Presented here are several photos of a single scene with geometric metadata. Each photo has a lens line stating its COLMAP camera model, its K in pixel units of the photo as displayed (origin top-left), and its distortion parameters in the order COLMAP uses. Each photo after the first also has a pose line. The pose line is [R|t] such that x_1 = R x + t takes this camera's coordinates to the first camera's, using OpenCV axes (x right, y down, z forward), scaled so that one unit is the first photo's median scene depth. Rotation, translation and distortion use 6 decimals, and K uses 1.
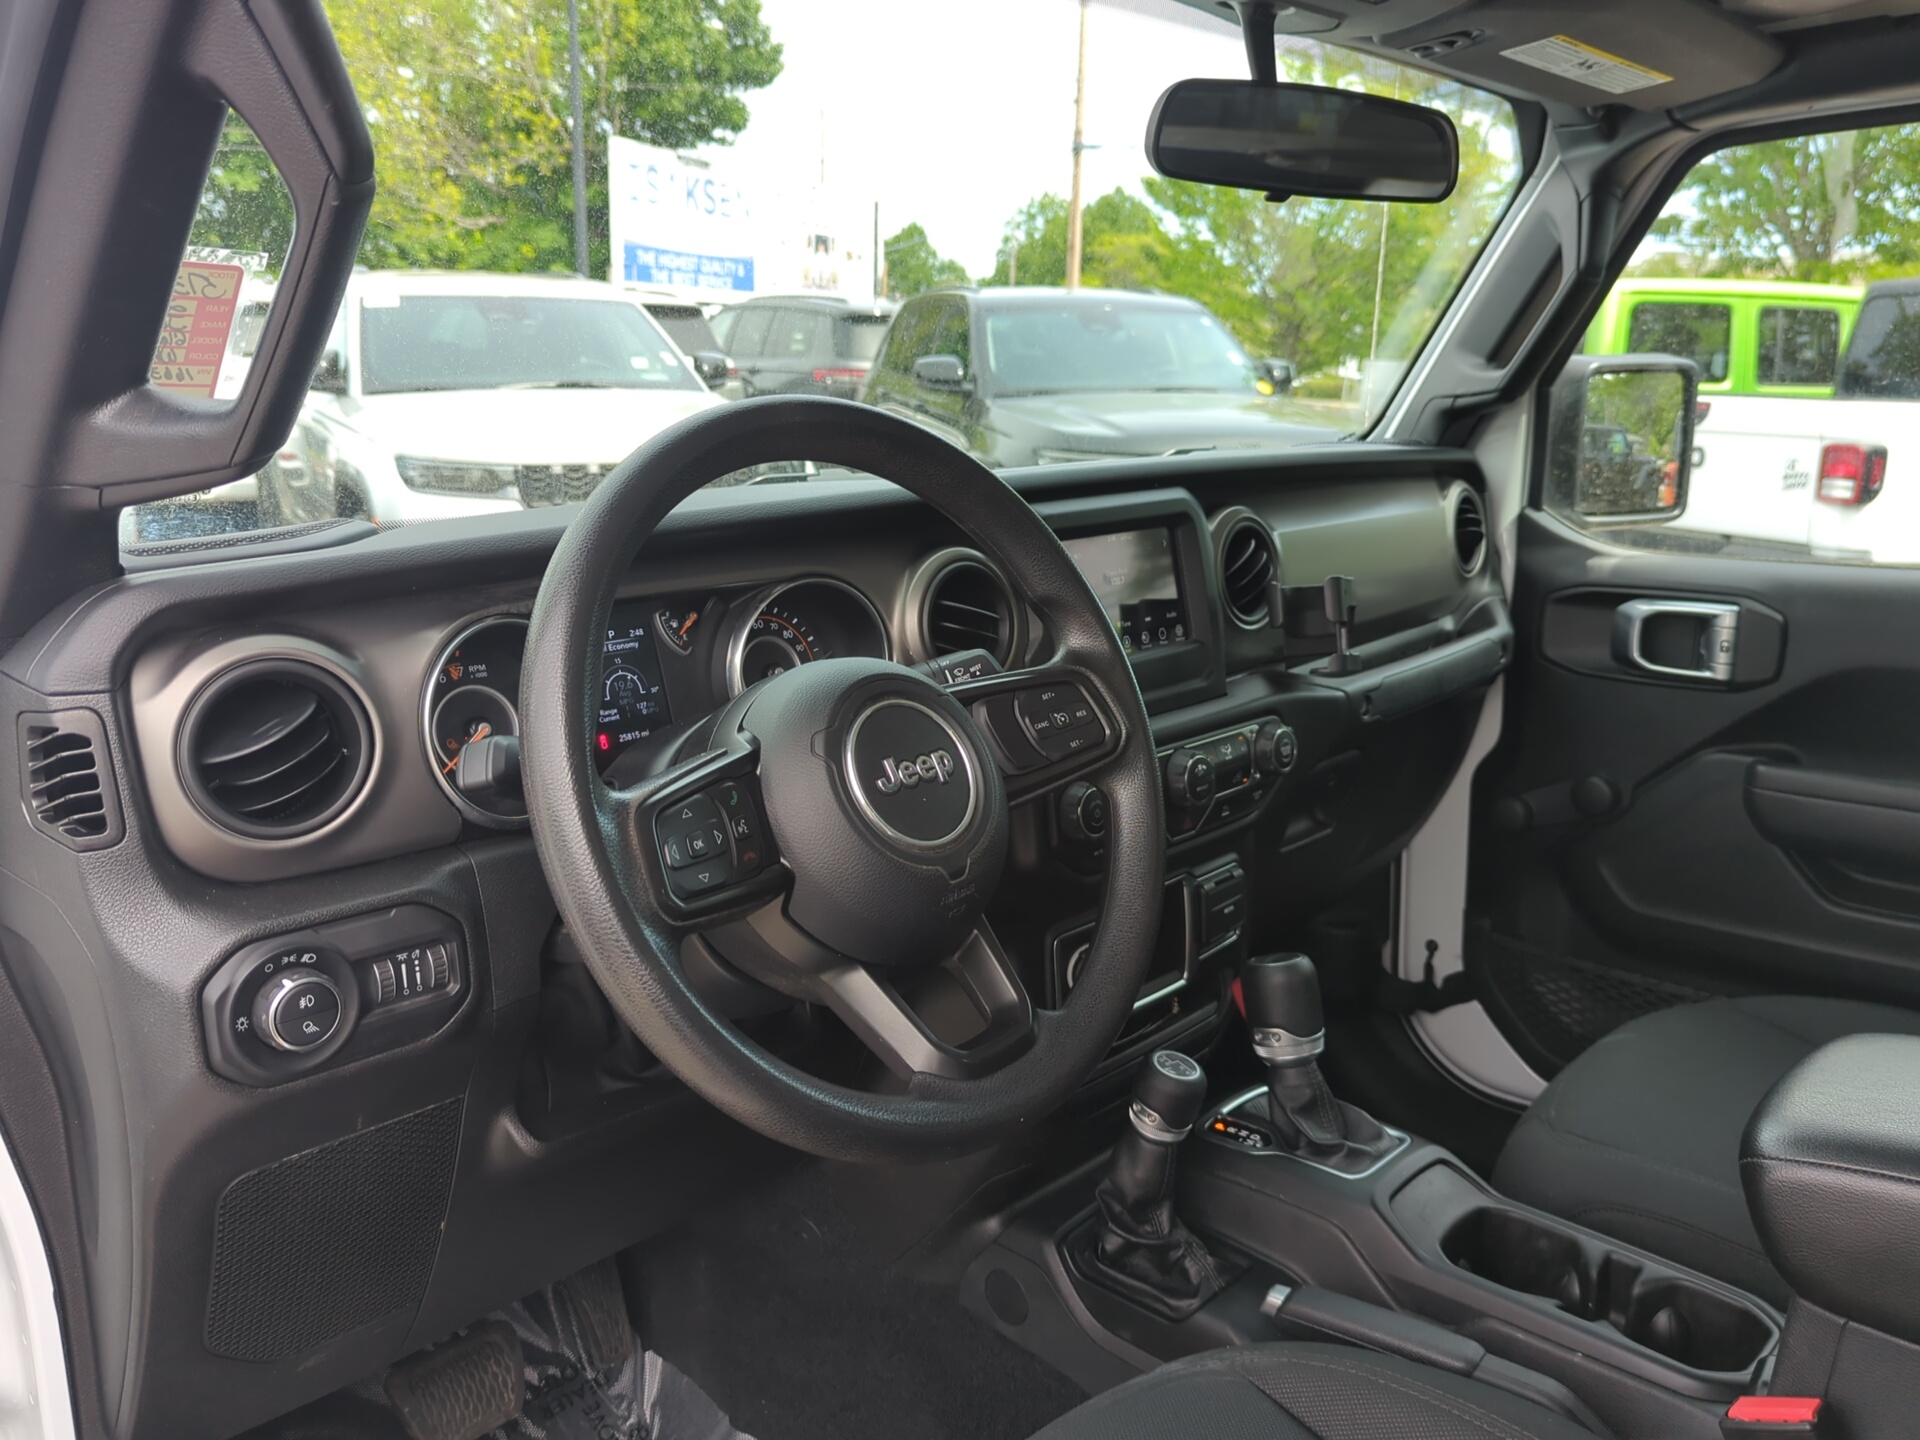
lens RADIAL K [[1563.3, 0, 981.0], [0, 1563.3, 696.8], [0, 0, 1]] dist [0.037410, -0.025188]
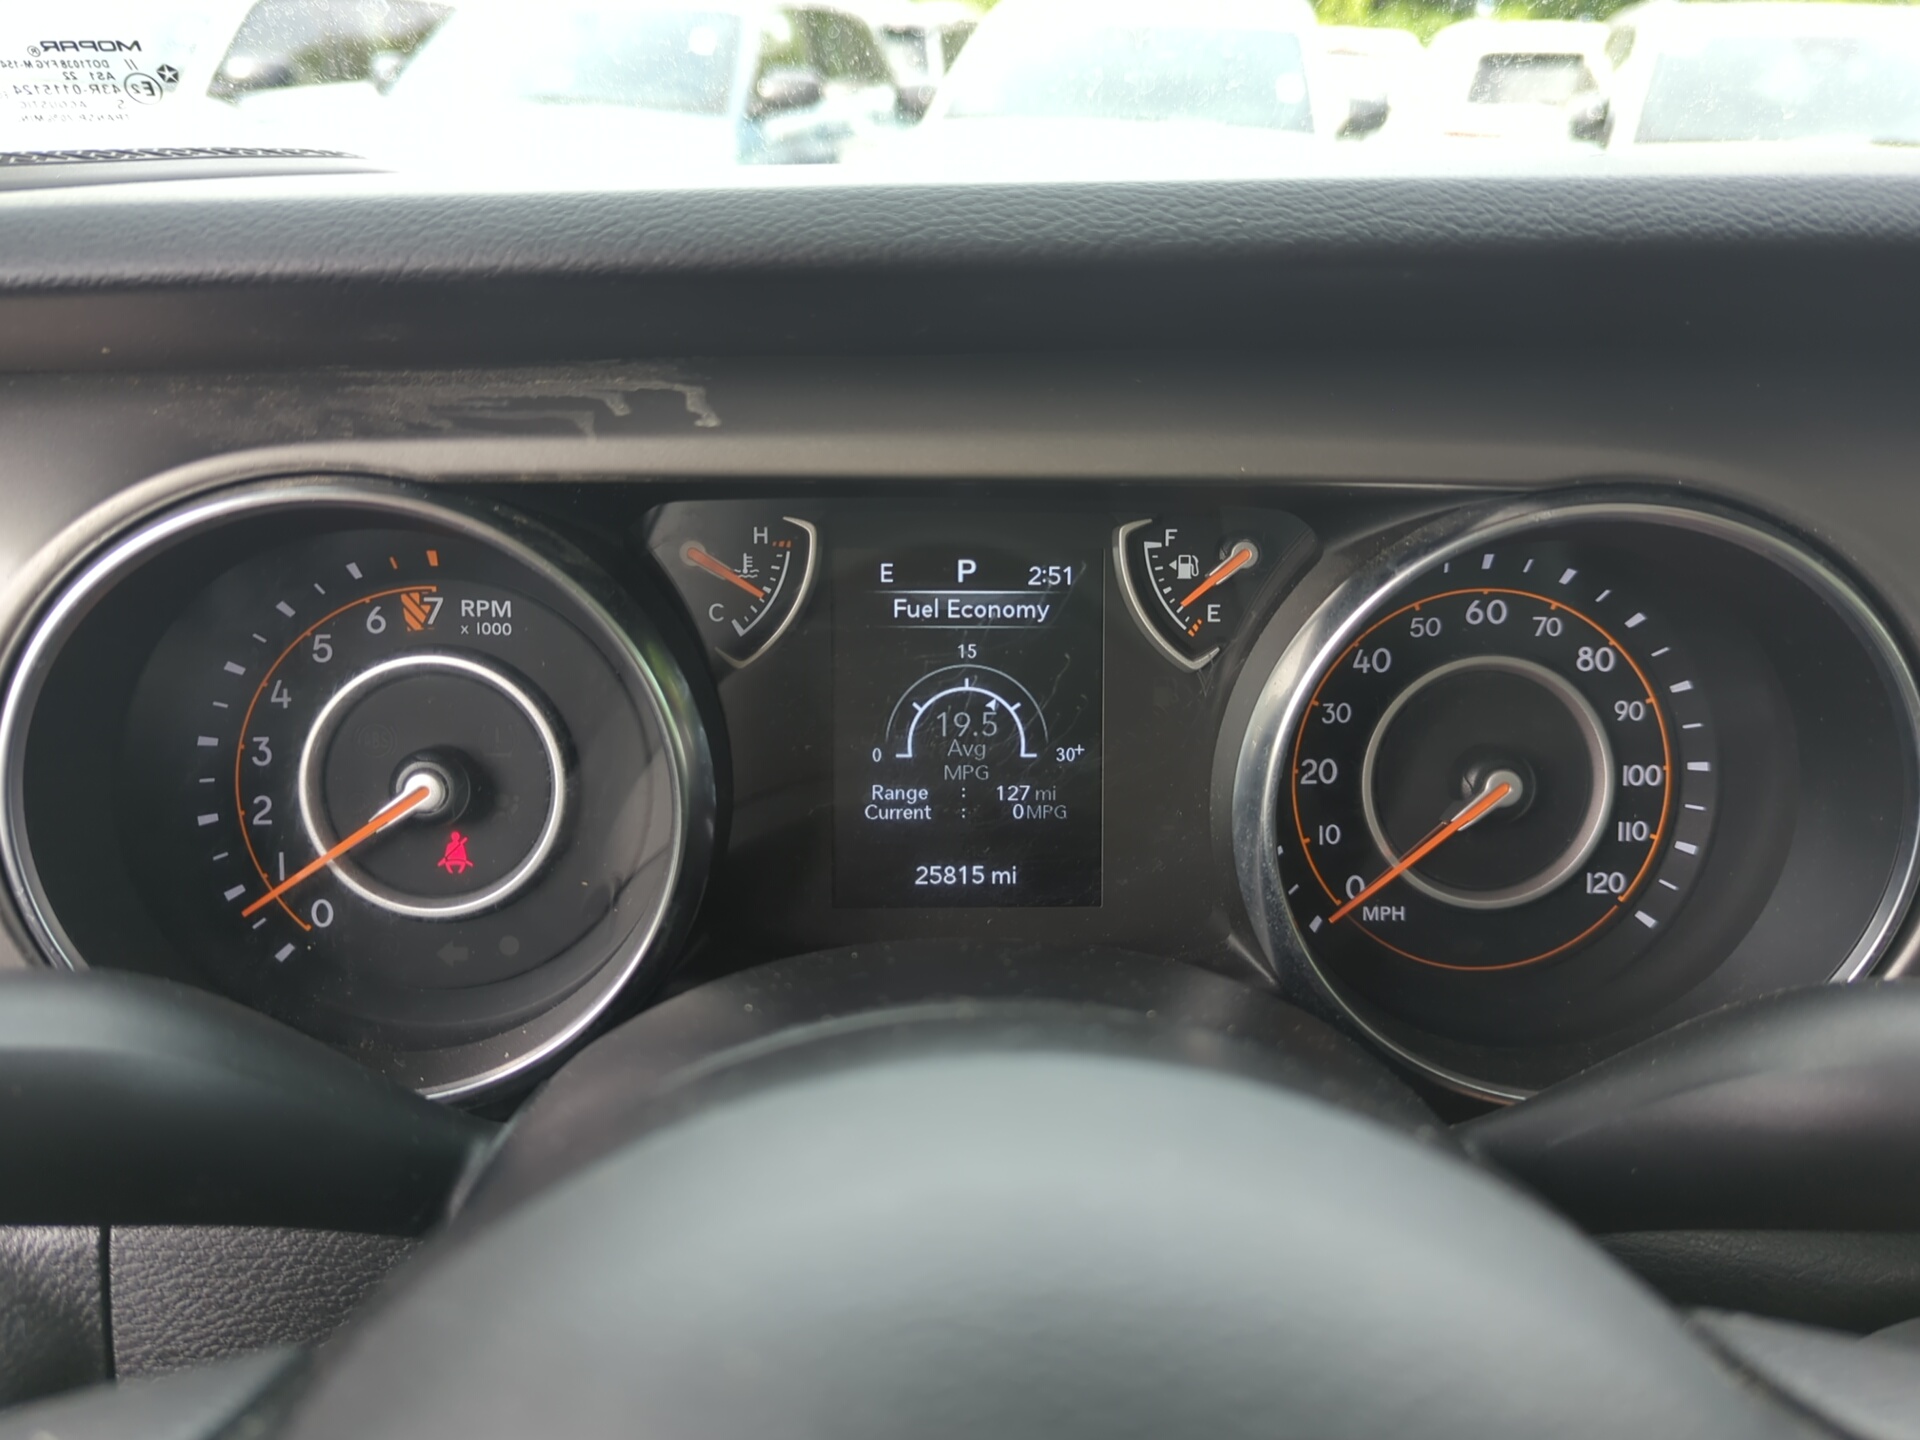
lens RADIAL K [[1563.3, 0, 972.6], [0, 1563.3, 694.0], [0, 0, 1]] dist [0.037410, -0.025188]
pose [[0.712594, 0.256442, -0.653030, -0.006374], [-0.167594, 0.966076, 0.196493, -0.058441], [0.681265, -0.030575, 0.731398, 0.548637]]
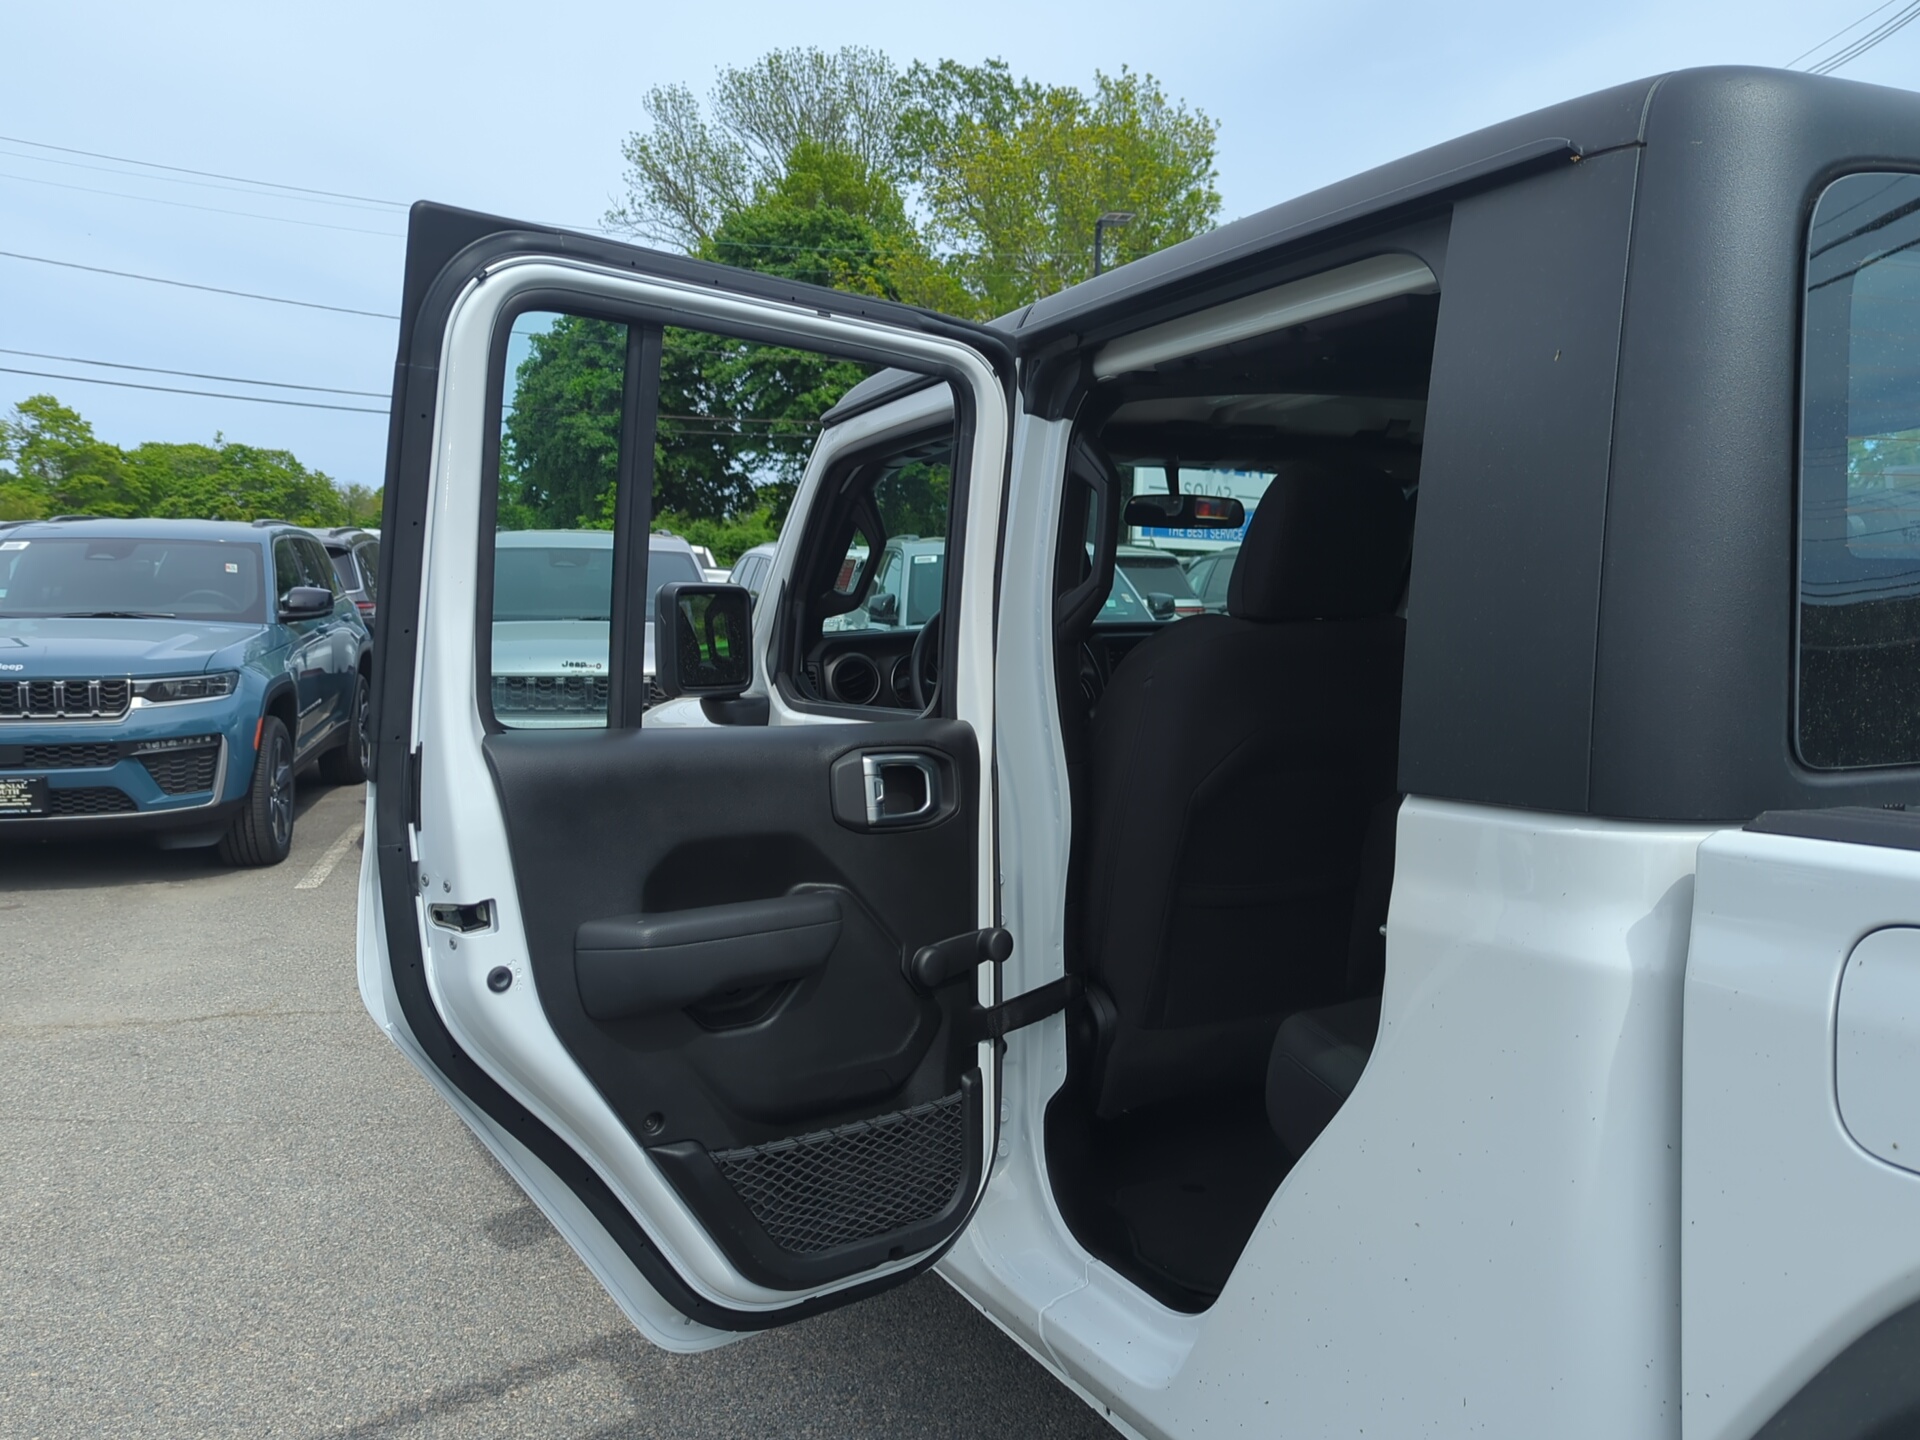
lens RADIAL K [[1551.0, 0, 980.7], [0, 1551.0, 692.6], [0, 0, 1]] dist [0.066989, -0.064781]
pose [[0.946359, 0.012293, -0.322883, 0.623251], [-0.061851, 0.987689, -0.143681, 0.340585], [0.317142, 0.155945, 0.935469, -1.424959]]
